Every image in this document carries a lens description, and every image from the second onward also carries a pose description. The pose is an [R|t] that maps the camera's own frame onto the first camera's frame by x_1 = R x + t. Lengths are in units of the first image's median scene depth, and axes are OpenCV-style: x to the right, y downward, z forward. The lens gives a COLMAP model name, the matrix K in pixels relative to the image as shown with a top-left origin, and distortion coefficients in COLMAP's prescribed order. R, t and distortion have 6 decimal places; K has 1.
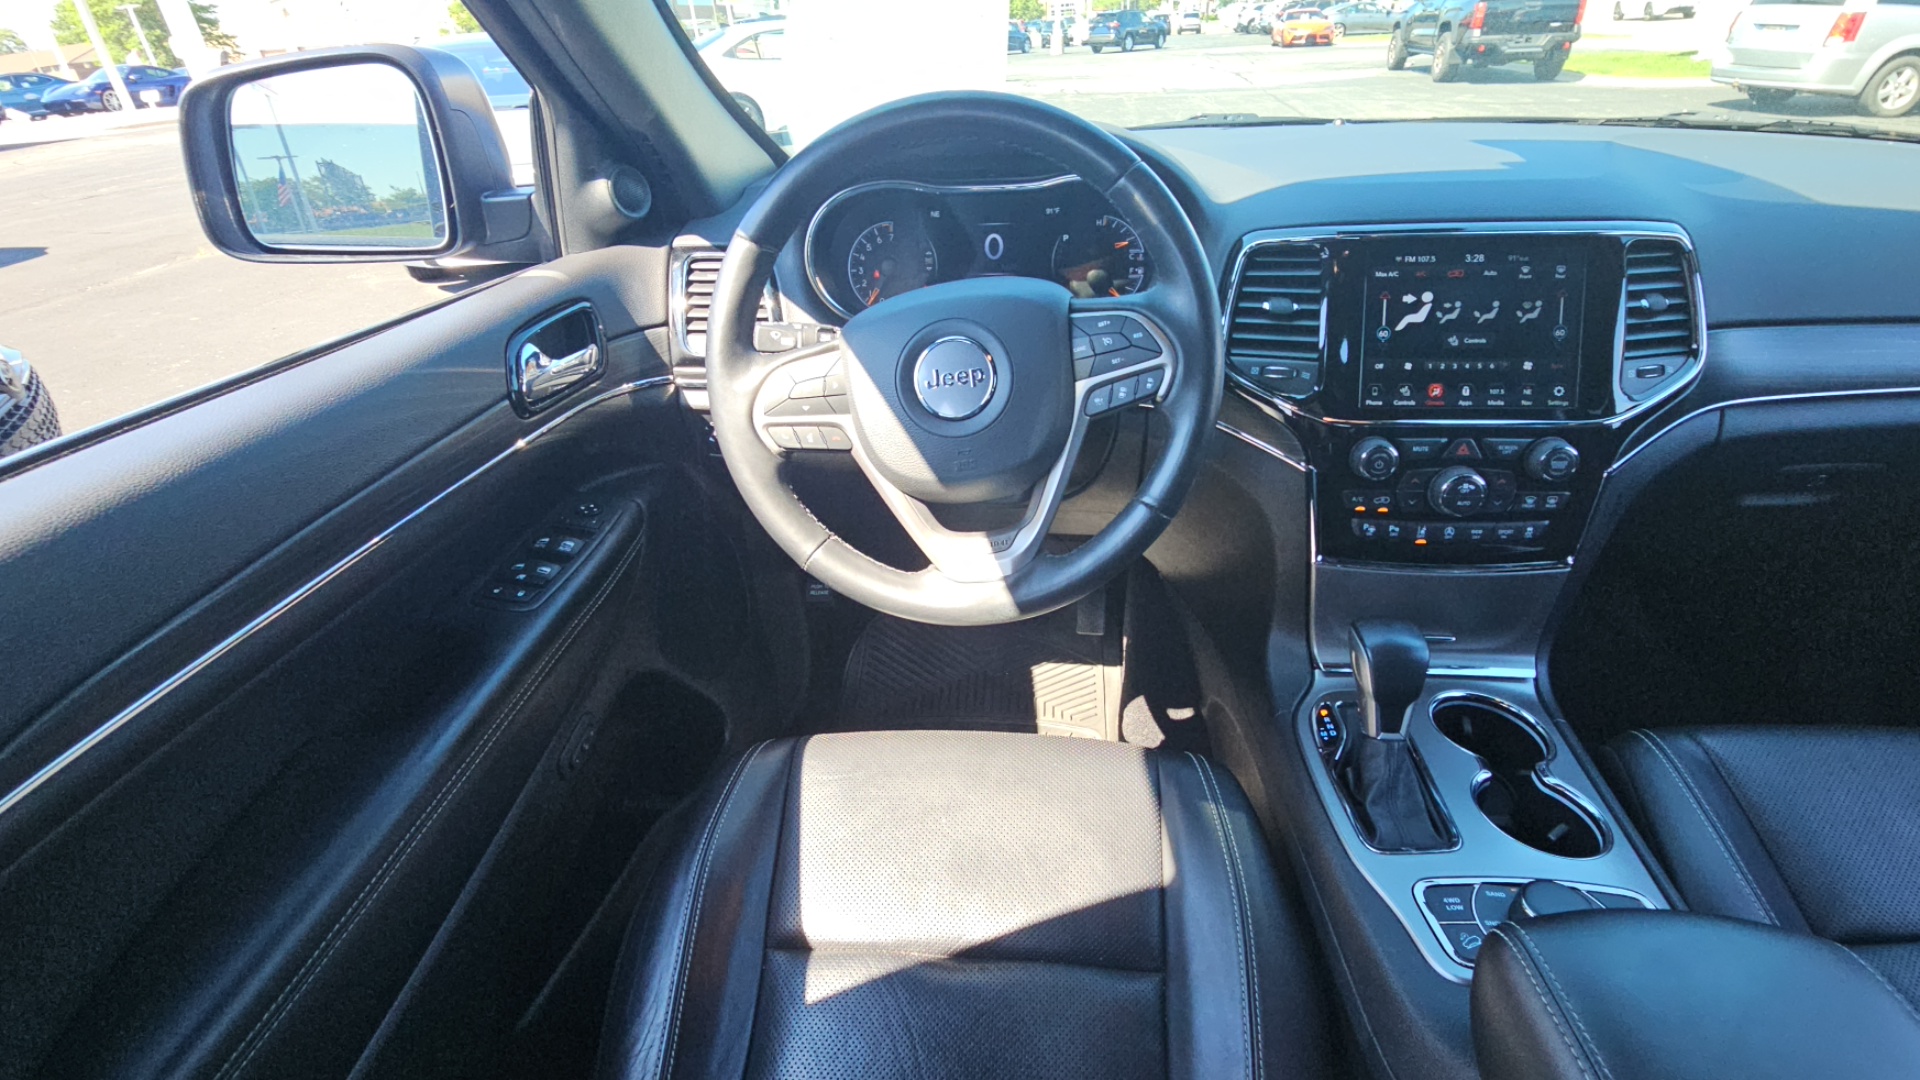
lens RADIAL K [[862.5, 0, 977.2], [0, 862.5, 542.9], [0, 0, 1]] dist [0.009602, -0.007171]
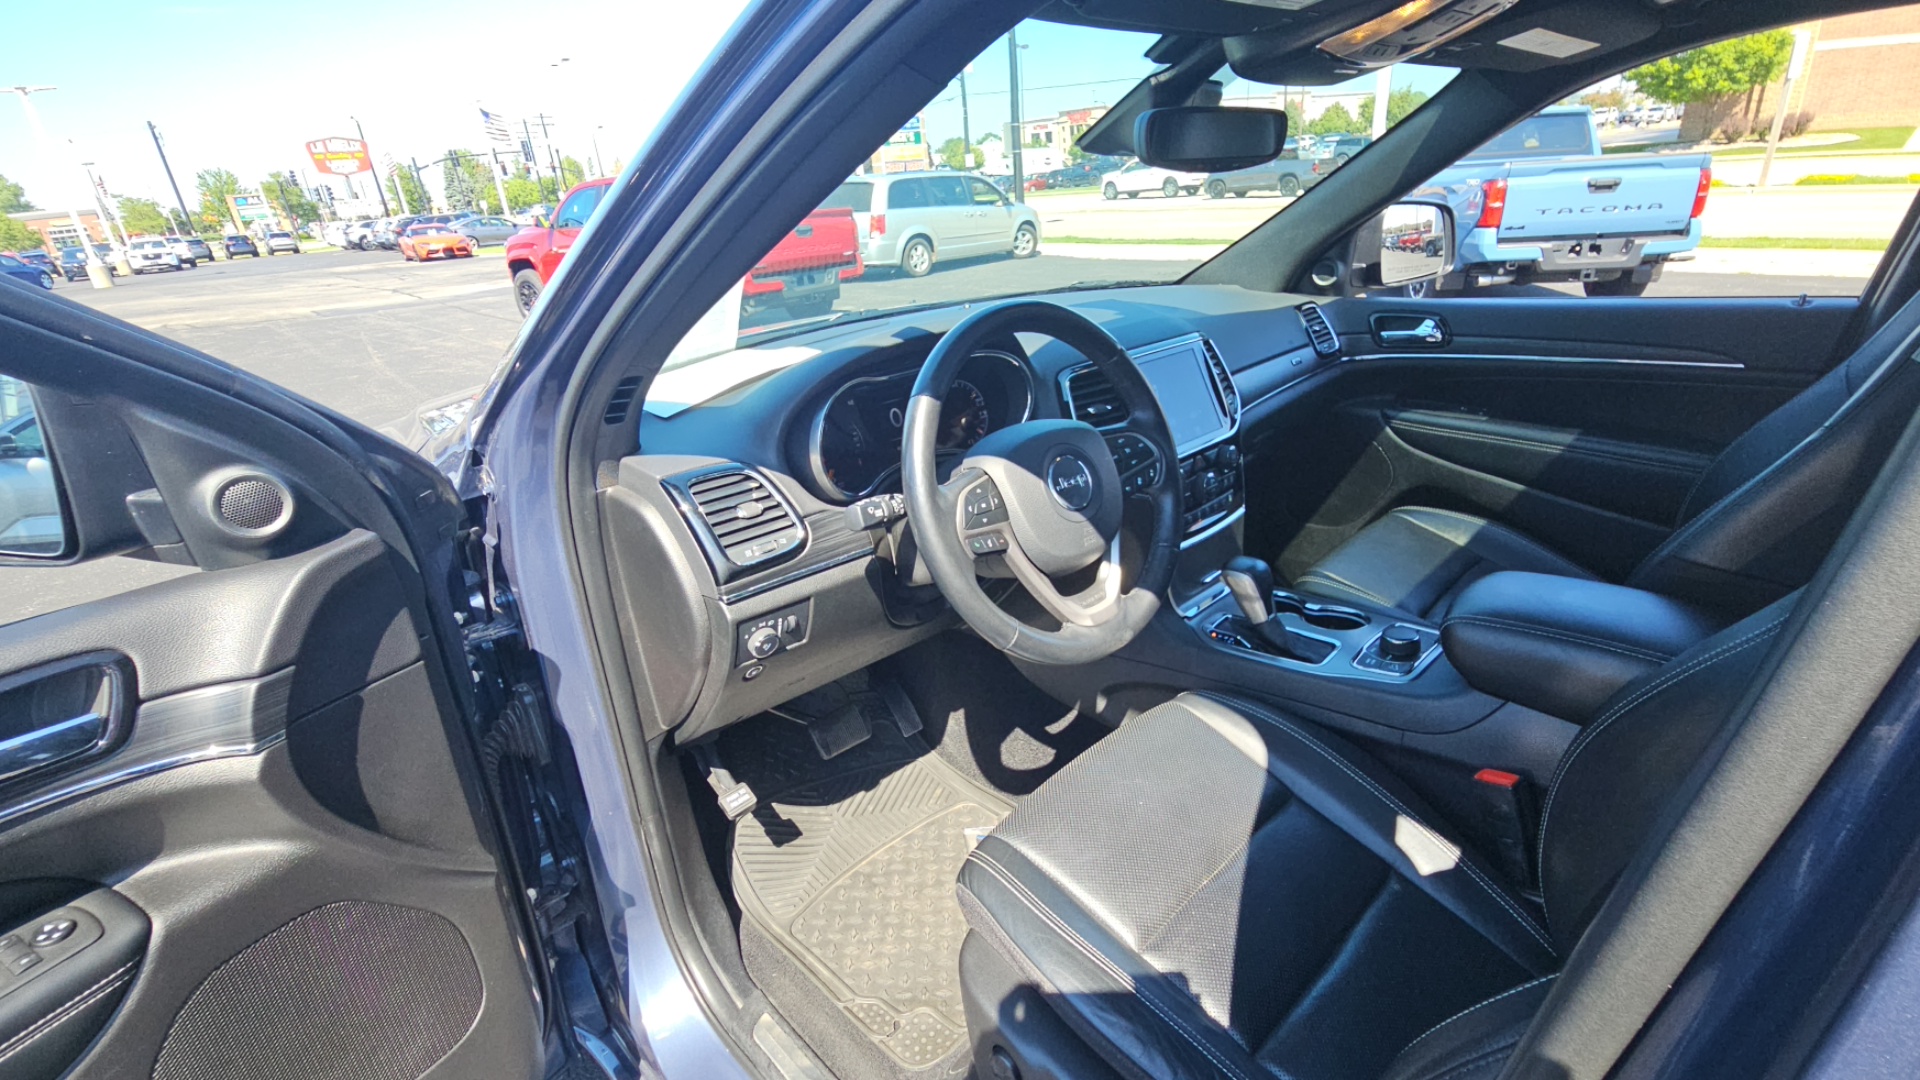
lens RADIAL K [[862.5, 0, 979.7], [0, 862.5, 551.3], [0, 0, 1]] dist [0.009602, -0.007171]
pose [[0.646439, -0.299139, 0.701878, -0.974336], [0.424699, 0.905319, -0.005309, -0.123318], [-0.633835, 0.301519, 0.712278, 0.091815]]
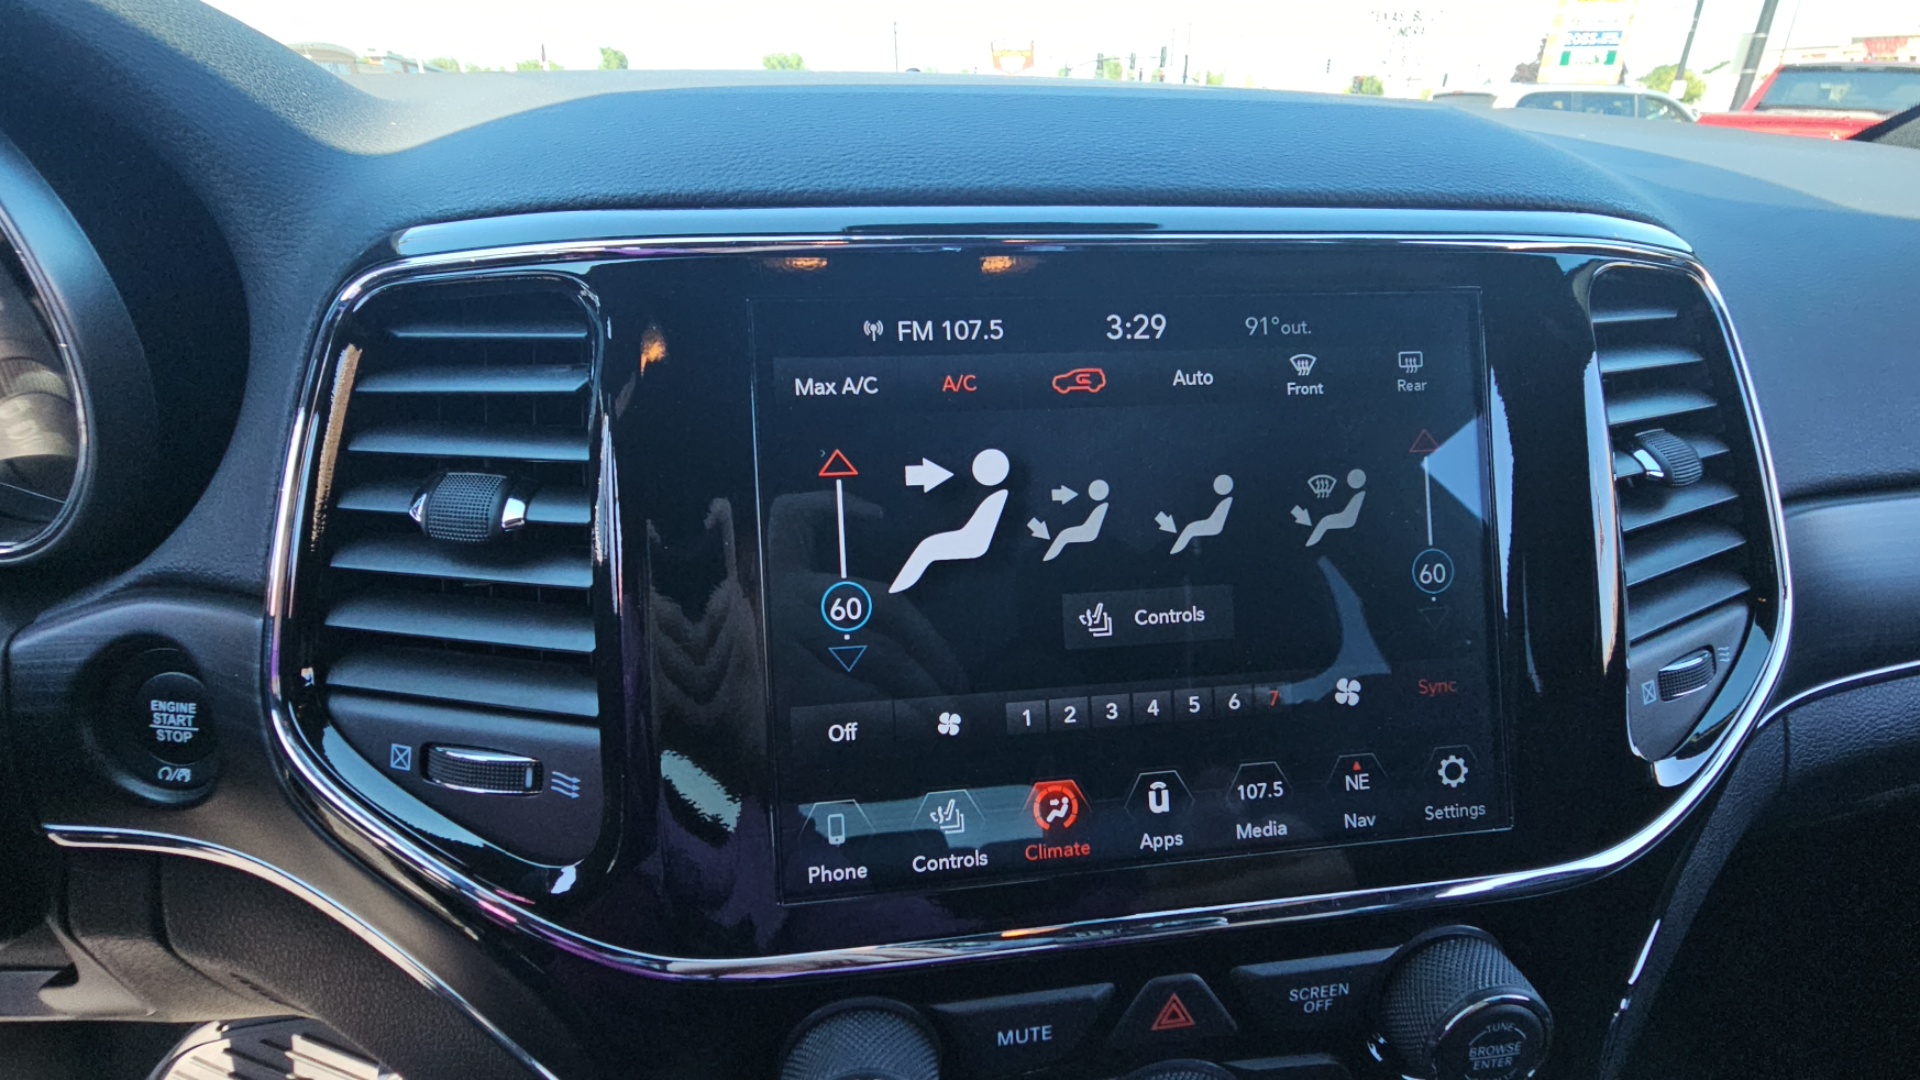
lens RADIAL K [[862.5, 0, 981.0], [0, 862.5, 543.1], [0, 0, 1]] dist [0.009602, -0.007171]
pose [[0.971590, -0.059527, 0.229062, 0.439064], [0.080601, 0.993220, -0.083768, -0.230380], [-0.222522, 0.099851, 0.969801, 0.716919]]
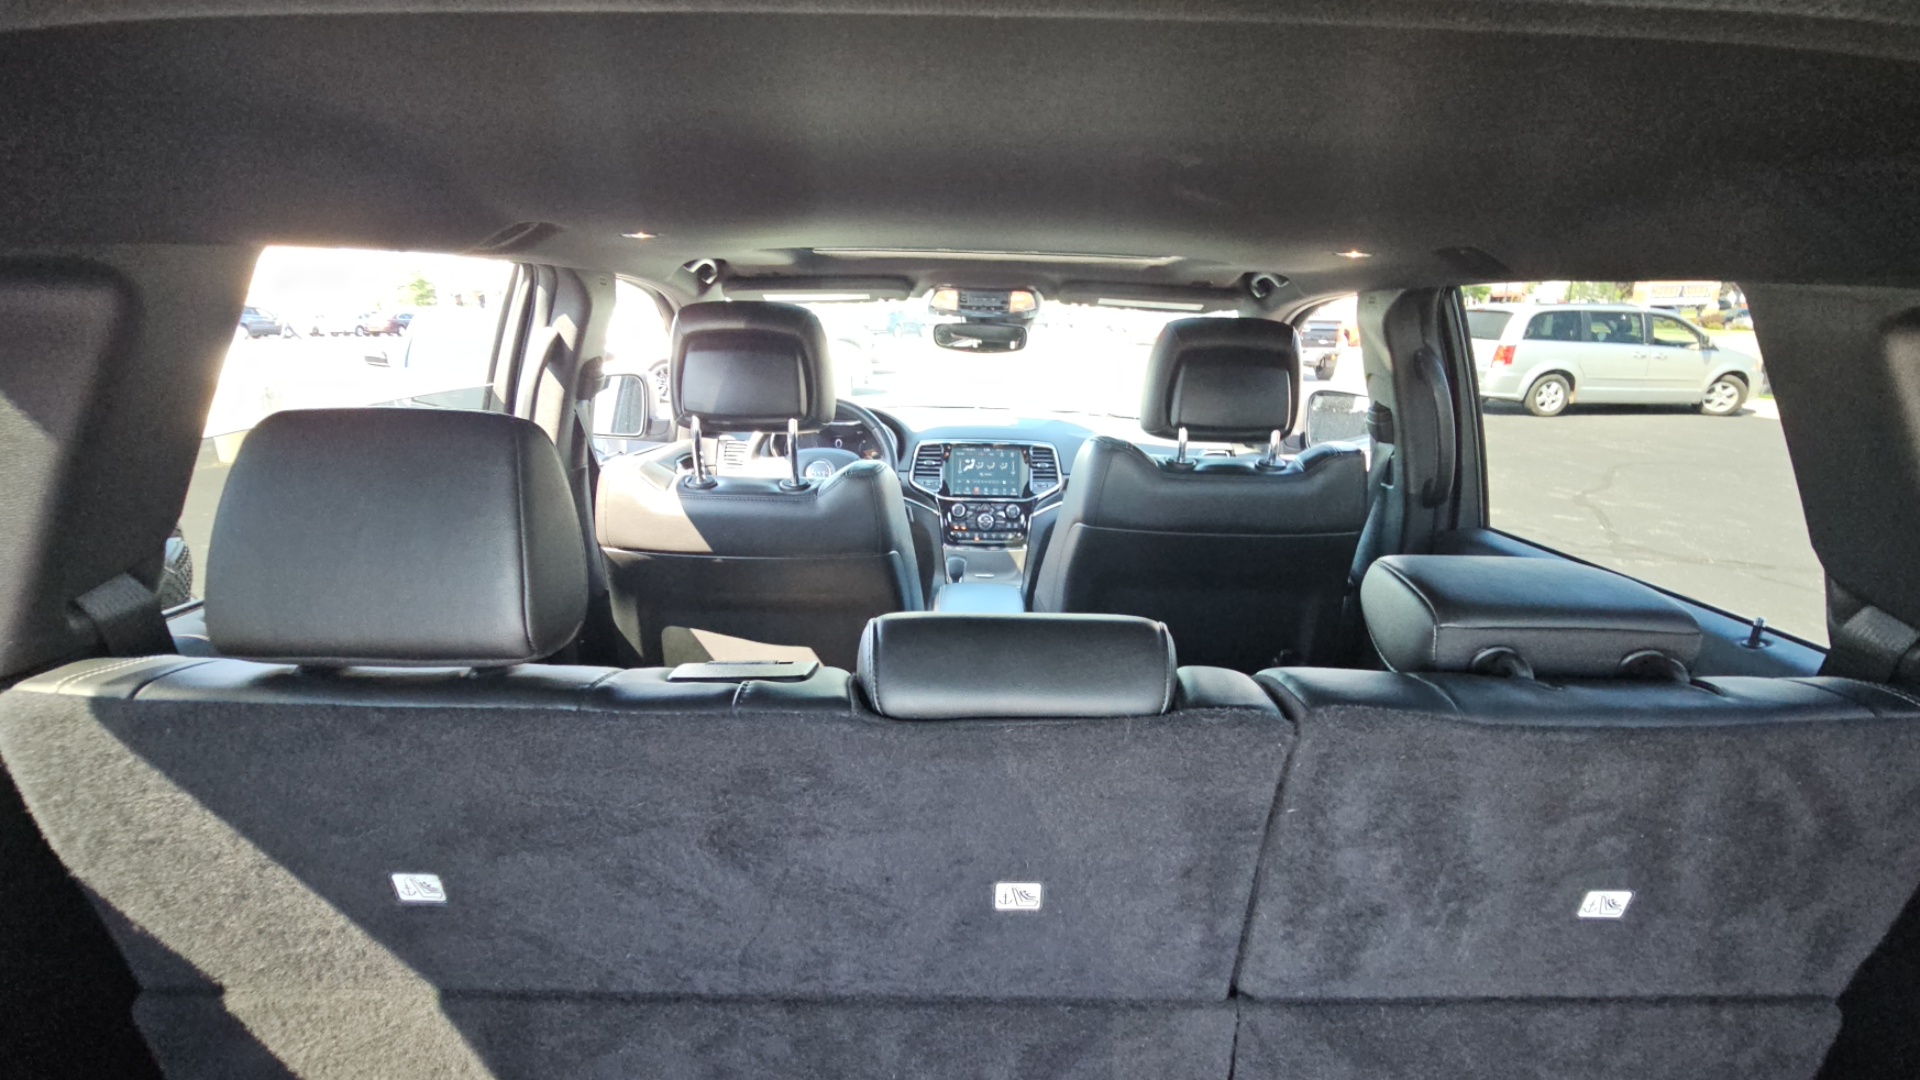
lens RADIAL K [[862.5, 0, 974.3], [0, 862.5, 551.1], [0, 0, 1]] dist [0.009602, -0.007171]
pose [[0.993464, 0.022502, 0.111909, 0.174287], [0.008118, 0.963969, -0.265891, 0.839297], [-0.113859, 0.265061, 0.957486, -1.857937]]
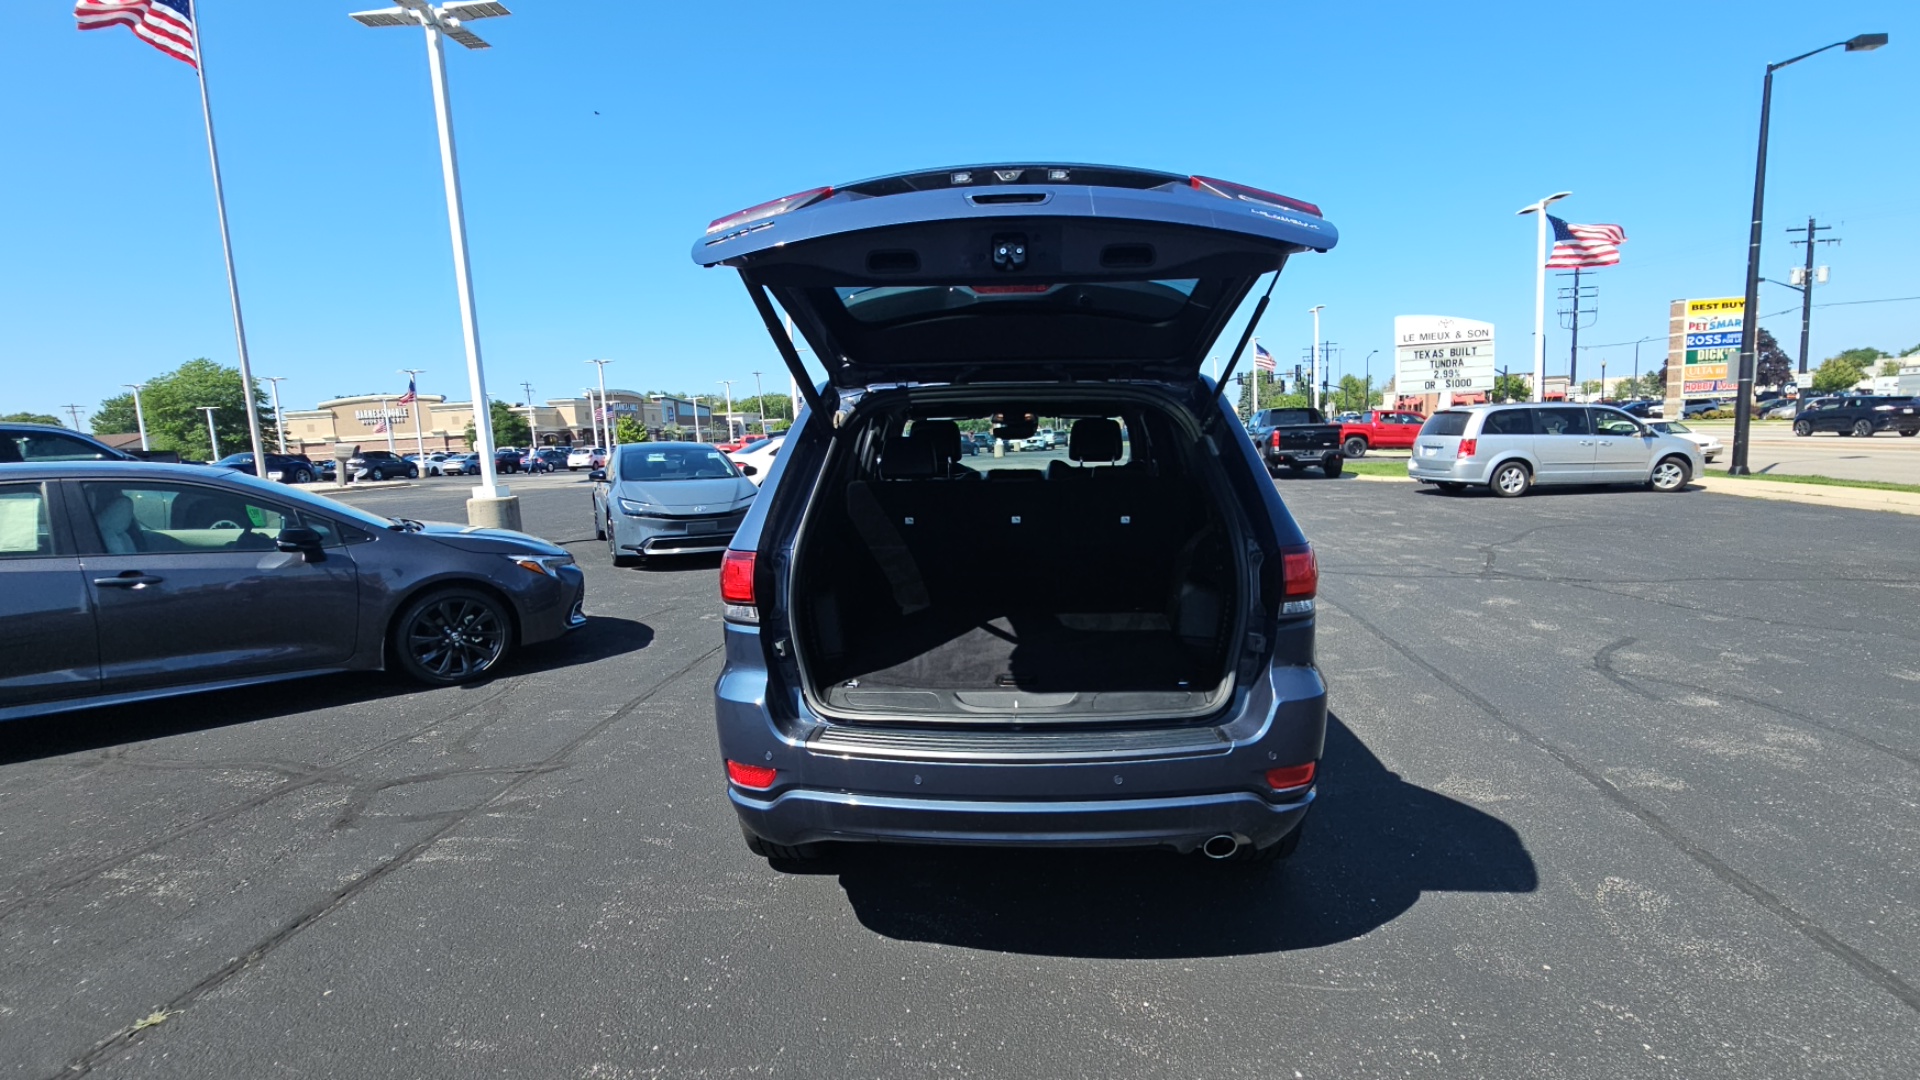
lens RADIAL K [[862.5, 0, 972.6], [0, 862.5, 545.0], [0, 0, 1]] dist [0.009602, -0.007171]
pose [[0.998954, 0.007787, 0.045064, -0.107118], [0.010901, 0.916446, -0.400010, 2.745455], [-0.044413, 0.400083, 0.915402, -4.874501]]
